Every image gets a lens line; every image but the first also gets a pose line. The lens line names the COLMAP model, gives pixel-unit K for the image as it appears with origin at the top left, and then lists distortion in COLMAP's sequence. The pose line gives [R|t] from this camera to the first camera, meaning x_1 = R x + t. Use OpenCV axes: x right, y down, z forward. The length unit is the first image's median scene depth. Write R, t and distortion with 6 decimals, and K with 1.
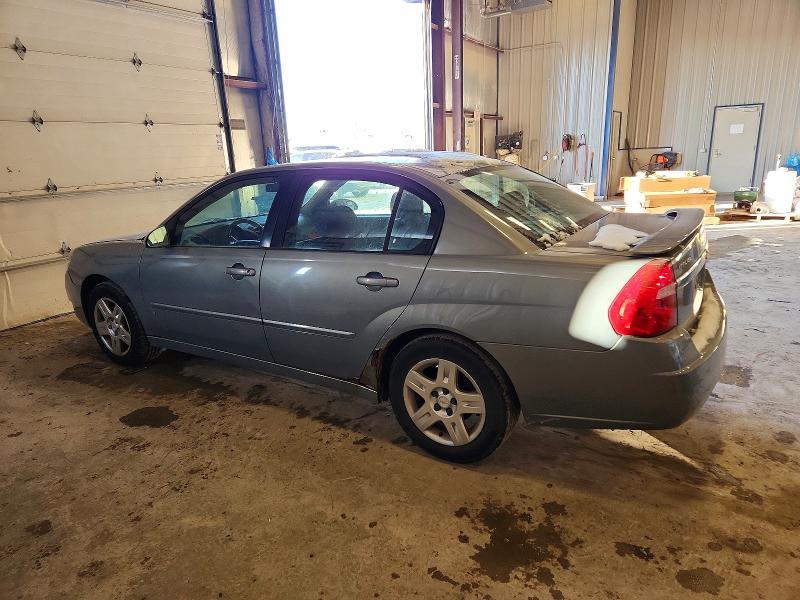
lens RADIAL K [[522.5, 0, 400.0], [0, 522.5, 300.0], [0, 0, 1]] dist [0.020354, -0.001509]
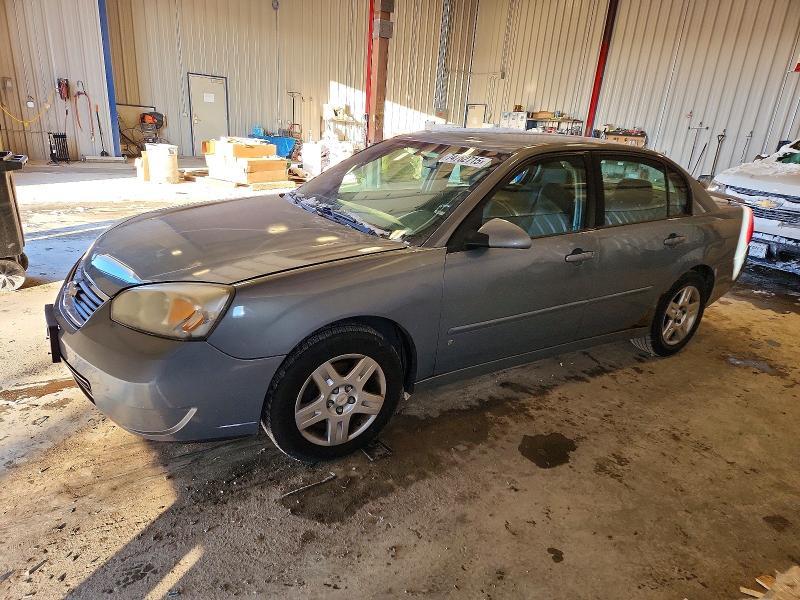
lens RADIAL K [[517.0, 0, 400.0], [0, 517.0, 300.0], [0, 0, 1]] dist [0.029206, 0.000068]
pose [[0.424431, -0.226085, 0.876781, -0.638656], [0.152406, 0.972348, 0.176951, -0.100079], [-0.892542, 0.058523, 0.447151, 0.417654]]
